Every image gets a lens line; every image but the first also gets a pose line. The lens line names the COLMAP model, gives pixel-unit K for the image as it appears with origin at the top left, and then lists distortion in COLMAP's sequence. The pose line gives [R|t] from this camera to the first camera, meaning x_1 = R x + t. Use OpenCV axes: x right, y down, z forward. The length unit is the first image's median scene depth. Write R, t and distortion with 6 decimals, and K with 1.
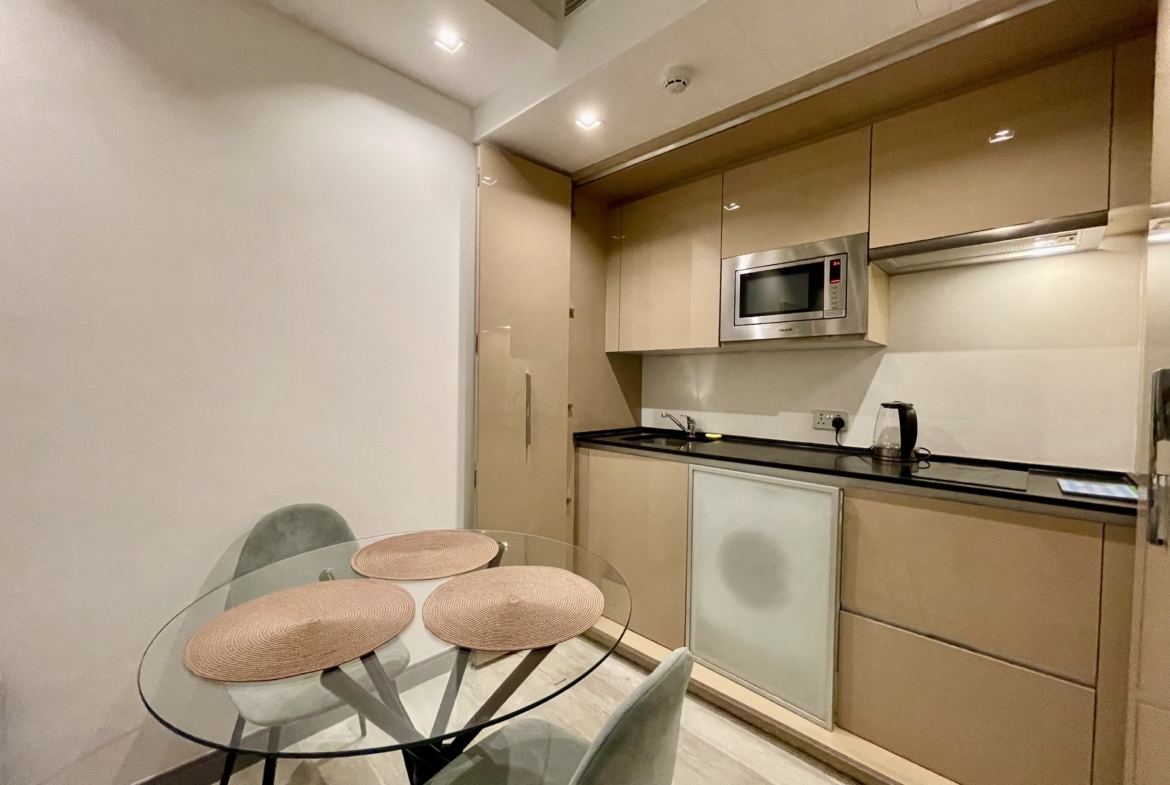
lens RADIAL K [[476.4, 0, 581.8], [0, 476.4, 389.6], [0, 0, 1]] dist [-0.000696, 0.001383]
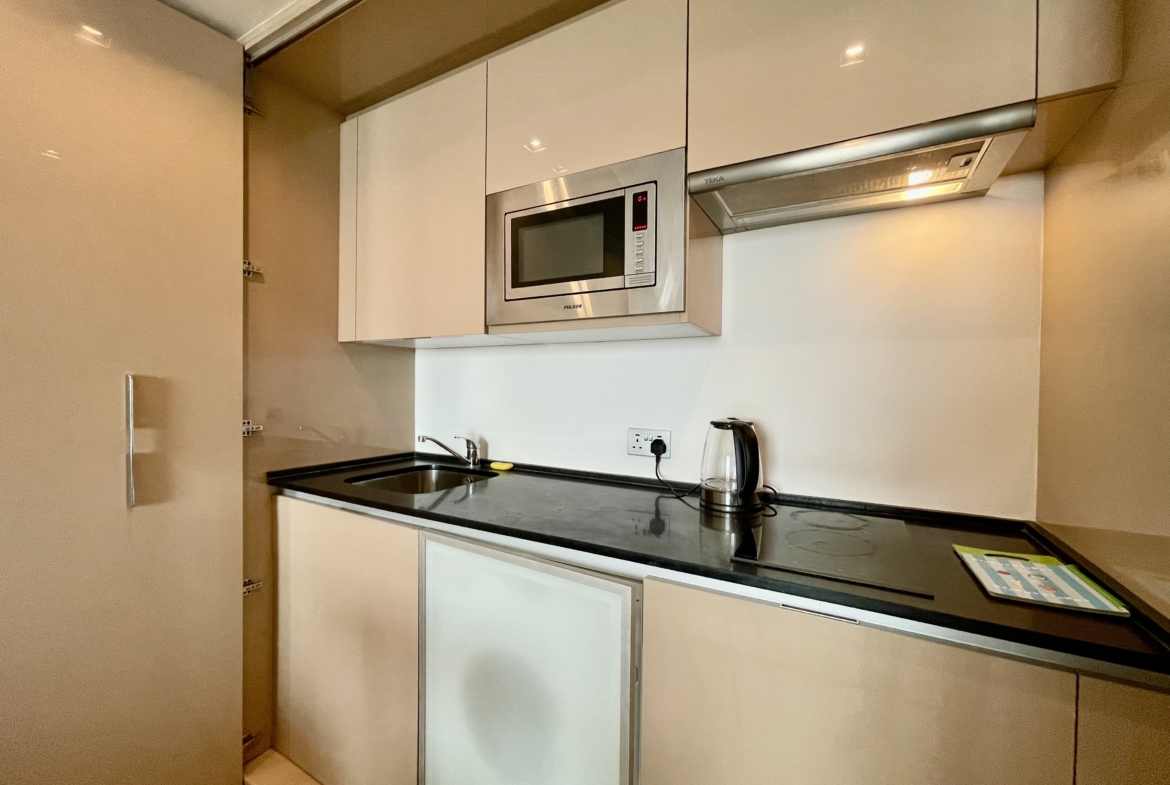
lens RADIAL K [[476.4, 0, 584.7], [0, 476.4, 390.0], [0, 0, 1]] dist [-0.000696, 0.001383]
pose [[0.965289, -0.019007, 0.260492, 0.288235], [0.016204, 0.999785, 0.012906, -0.025665], [-0.260682, -0.008237, 0.965390, 0.408444]]
